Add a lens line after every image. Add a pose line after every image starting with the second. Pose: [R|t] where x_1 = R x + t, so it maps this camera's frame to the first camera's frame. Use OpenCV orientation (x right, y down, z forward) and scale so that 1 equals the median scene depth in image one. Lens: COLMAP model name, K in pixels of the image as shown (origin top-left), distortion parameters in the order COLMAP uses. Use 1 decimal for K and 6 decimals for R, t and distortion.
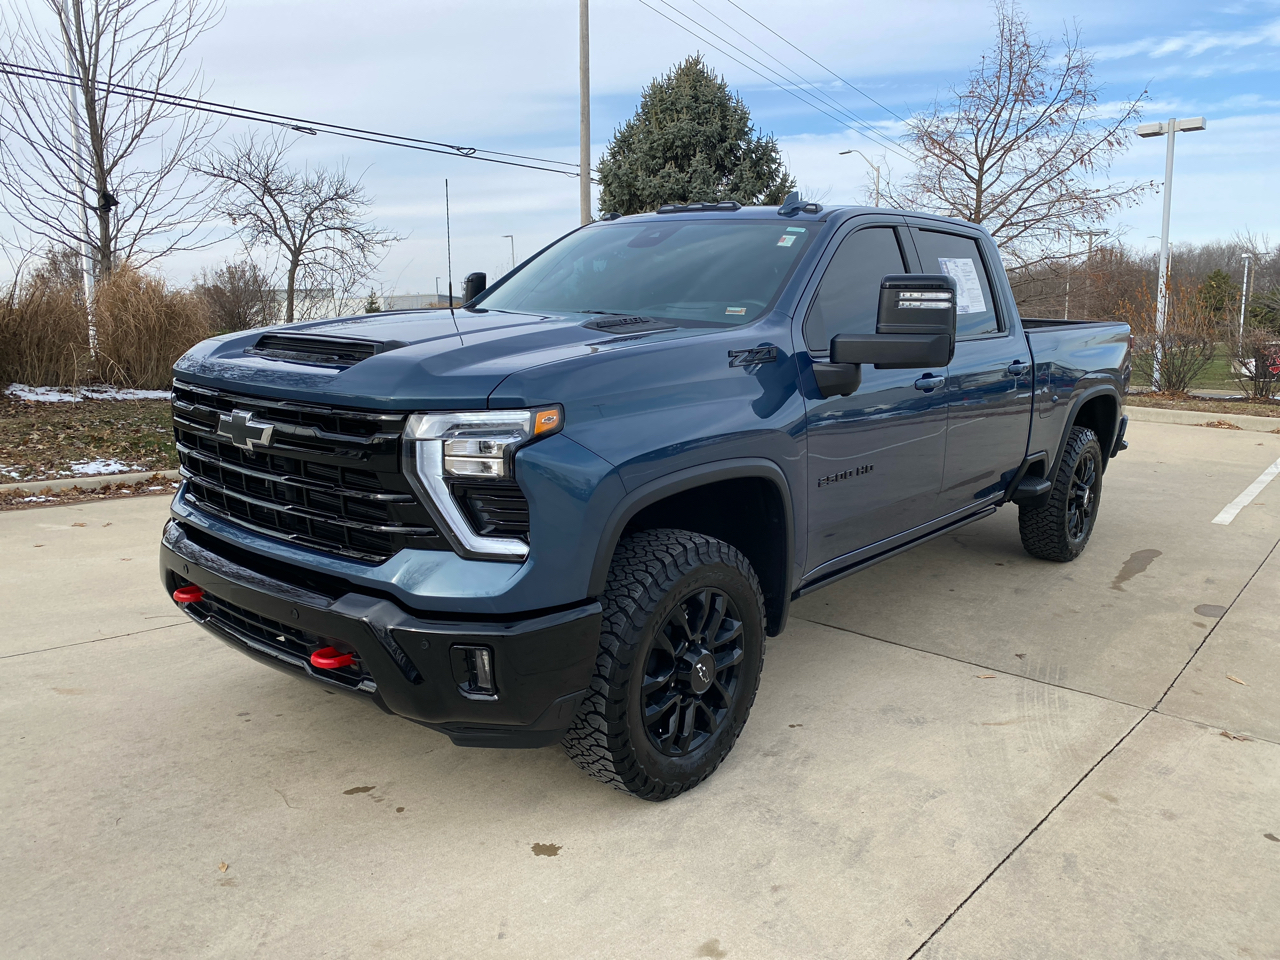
lens RADIAL K [[968.0, 0, 645.8], [0, 968.0, 482.6], [0, 0, 1]] dist [0.020277, -0.010927]
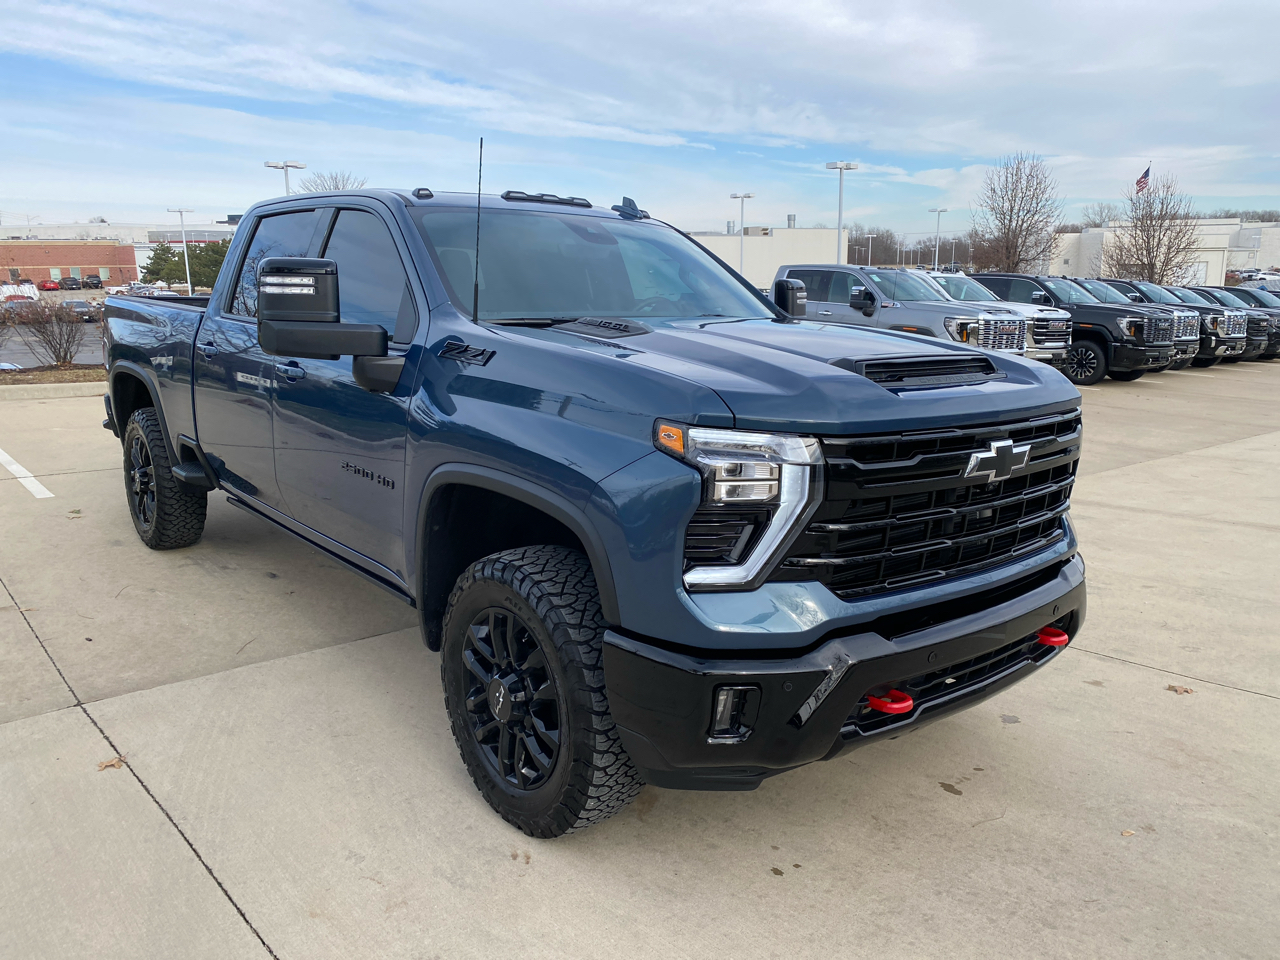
lens RADIAL K [[972.6, 0, 641.0], [0, 972.6, 491.1], [0, 0, 1]] dist [0.010672, -0.001430]
pose [[0.170494, -0.219159, 0.960677, -0.374164], [0.167644, 0.967189, 0.190893, -0.071300], [-0.970993, 0.128506, 0.201640, 0.312704]]
